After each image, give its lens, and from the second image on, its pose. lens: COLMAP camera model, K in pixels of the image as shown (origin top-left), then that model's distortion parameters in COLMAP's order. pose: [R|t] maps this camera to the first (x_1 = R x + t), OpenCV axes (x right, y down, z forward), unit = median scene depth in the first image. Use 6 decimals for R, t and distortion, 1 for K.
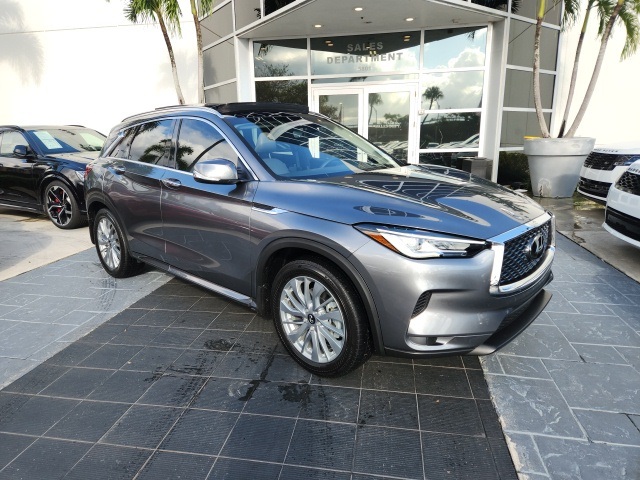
lens RADIAL K [[419.9, 0, 329.4], [0, 419.9, 240.3], [0, 0, 1]] dist [0.064562, -0.051606]
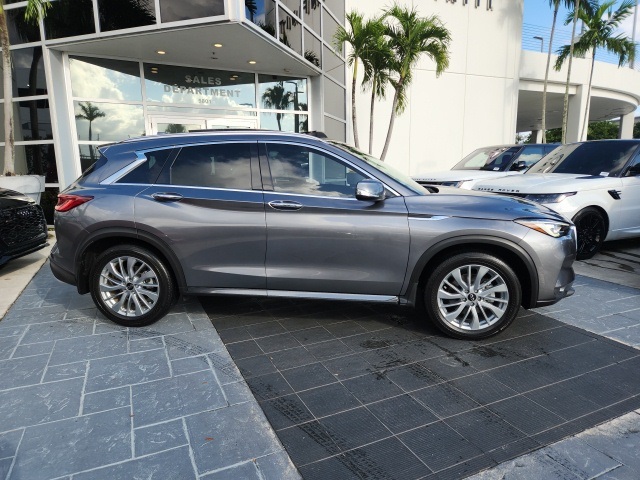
lens RADIAL K [[419.9, 0, 329.4], [0, 419.9, 240.3], [0, 0, 1]] dist [0.064562, -0.051606]
pose [[0.811127, -0.088141, 0.578191, -0.991623], [0.132948, 0.990486, -0.035516, -0.000498], [-0.569560, 0.105677, 0.815128, 0.135370]]
